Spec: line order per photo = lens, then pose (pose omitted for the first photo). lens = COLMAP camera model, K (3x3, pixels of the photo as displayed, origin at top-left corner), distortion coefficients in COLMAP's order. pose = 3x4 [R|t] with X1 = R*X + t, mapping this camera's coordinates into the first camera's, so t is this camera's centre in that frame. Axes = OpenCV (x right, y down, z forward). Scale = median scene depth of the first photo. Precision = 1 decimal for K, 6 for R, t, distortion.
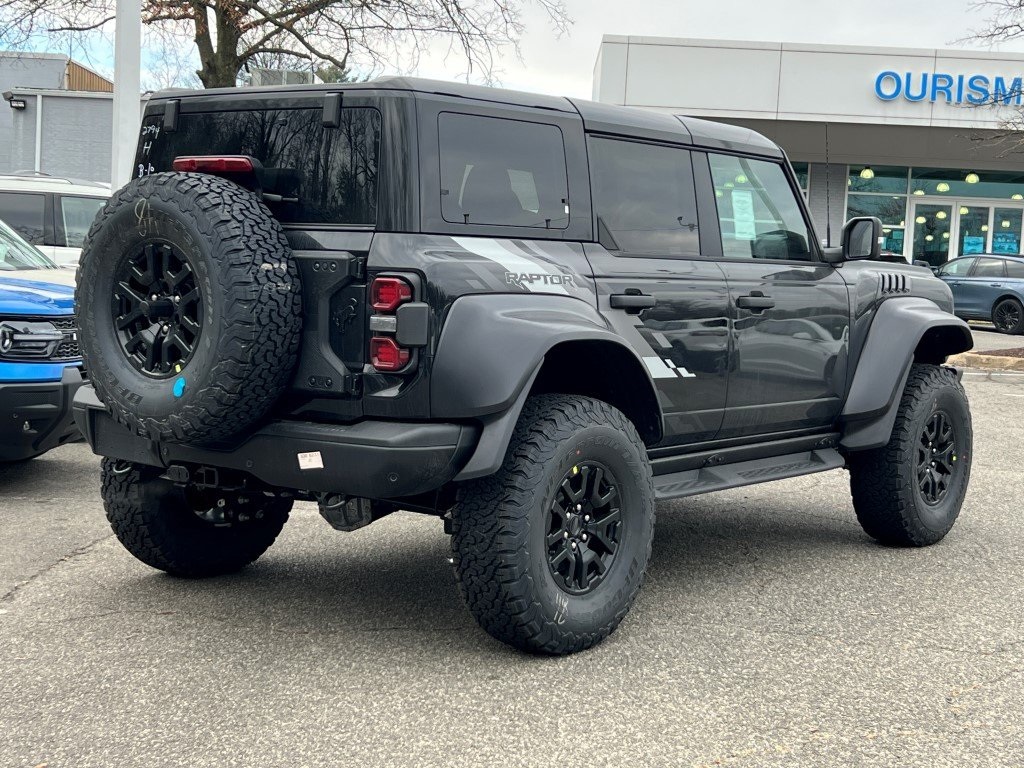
lens RADIAL K [[1594.1, 0, 512.0], [0, 1594.1, 384.0], [0, 0, 1]] dist [0.270285, 0.001537]
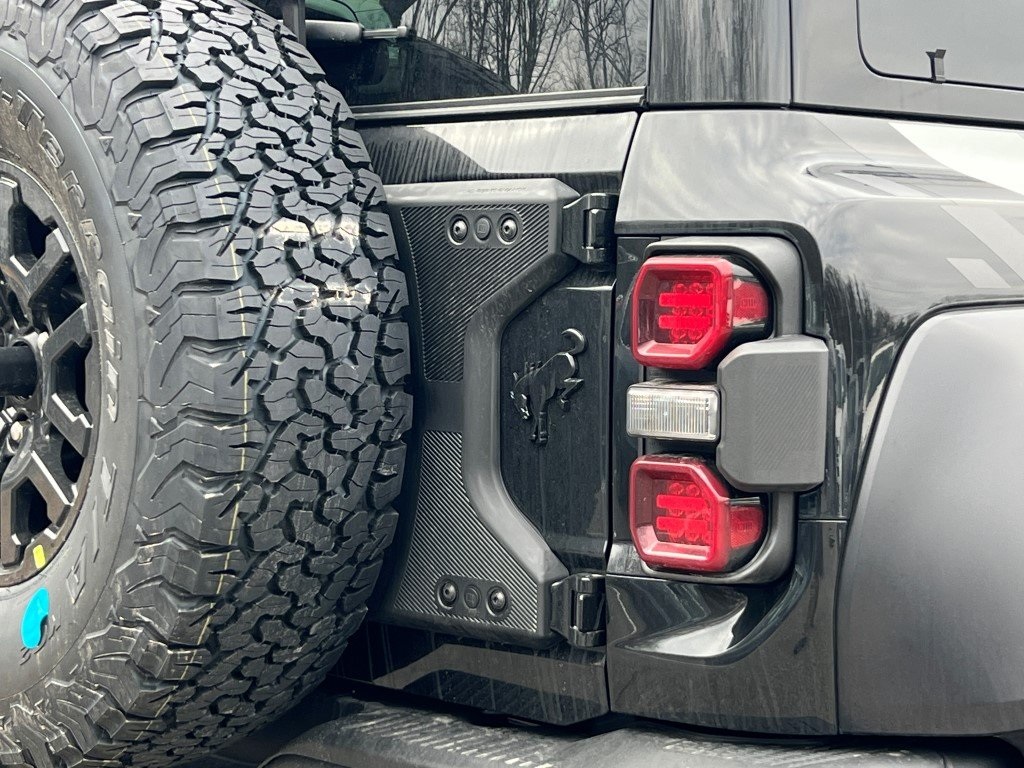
lens RADIAL K [[2358.1, 0, 512.0], [0, 2358.1, 384.0], [0, 0, 1]] dist [0.033561, 0.125491]
pose [[0.990093, -0.012522, -0.139857, -0.048256], [0.008089, 0.999448, -0.032218, -0.028824], [0.140183, 0.030767, 0.989647, 0.557161]]
